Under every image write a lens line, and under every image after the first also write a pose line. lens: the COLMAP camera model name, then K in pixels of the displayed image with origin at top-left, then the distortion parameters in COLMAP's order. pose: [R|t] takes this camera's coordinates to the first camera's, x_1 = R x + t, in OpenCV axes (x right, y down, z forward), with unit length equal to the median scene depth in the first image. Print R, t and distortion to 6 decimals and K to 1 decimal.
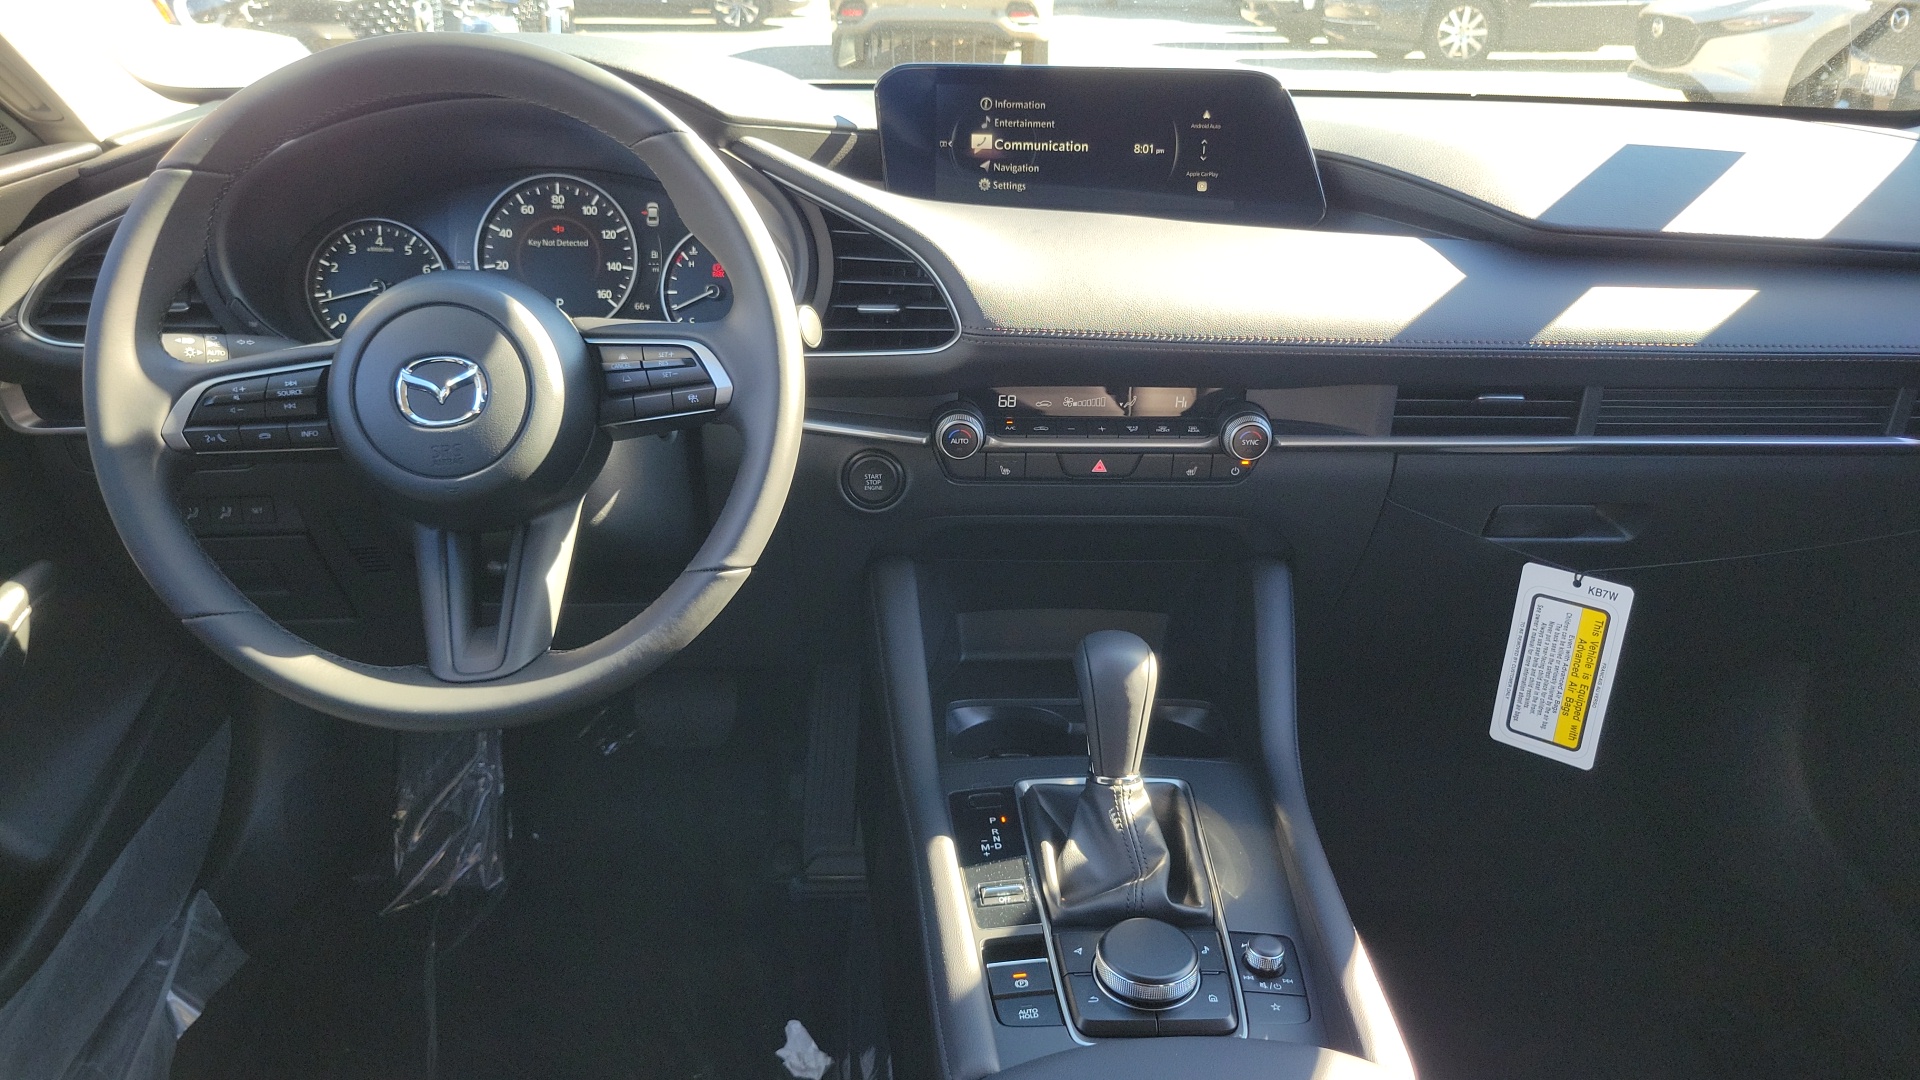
lens RADIAL K [[1464.6, 0, 960.0], [0, 1464.6, 540.0], [0, 0, 1]] dist [0.004509, -0.003816]
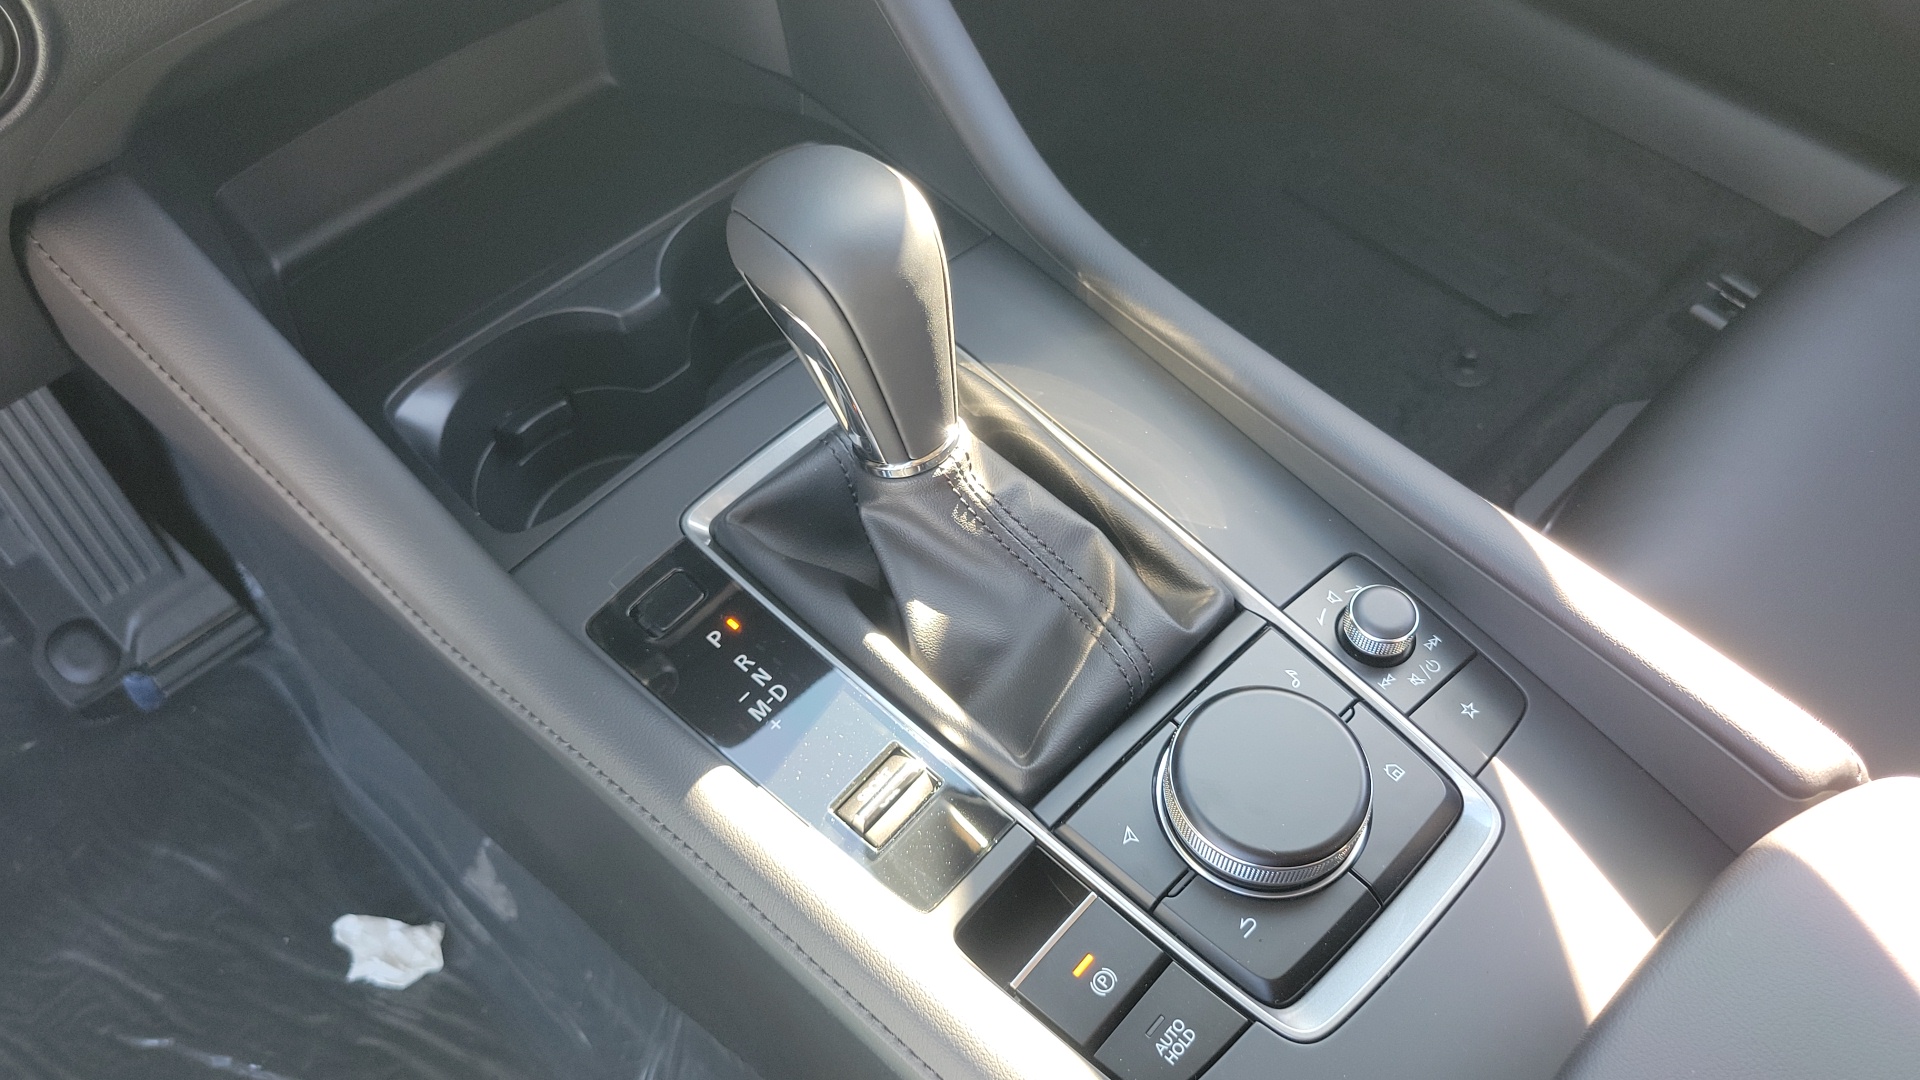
lens RADIAL K [[1464.6, 0, 960.0], [0, 1464.6, 540.0], [0, 0, 1]] dist [0.004509, -0.003816]
pose [[0.738592, -0.567258, 0.364281, -0.067369], [0.273040, 0.745757, 0.607697, -0.088839], [-0.616386, -0.349377, 0.705694, 0.568758]]
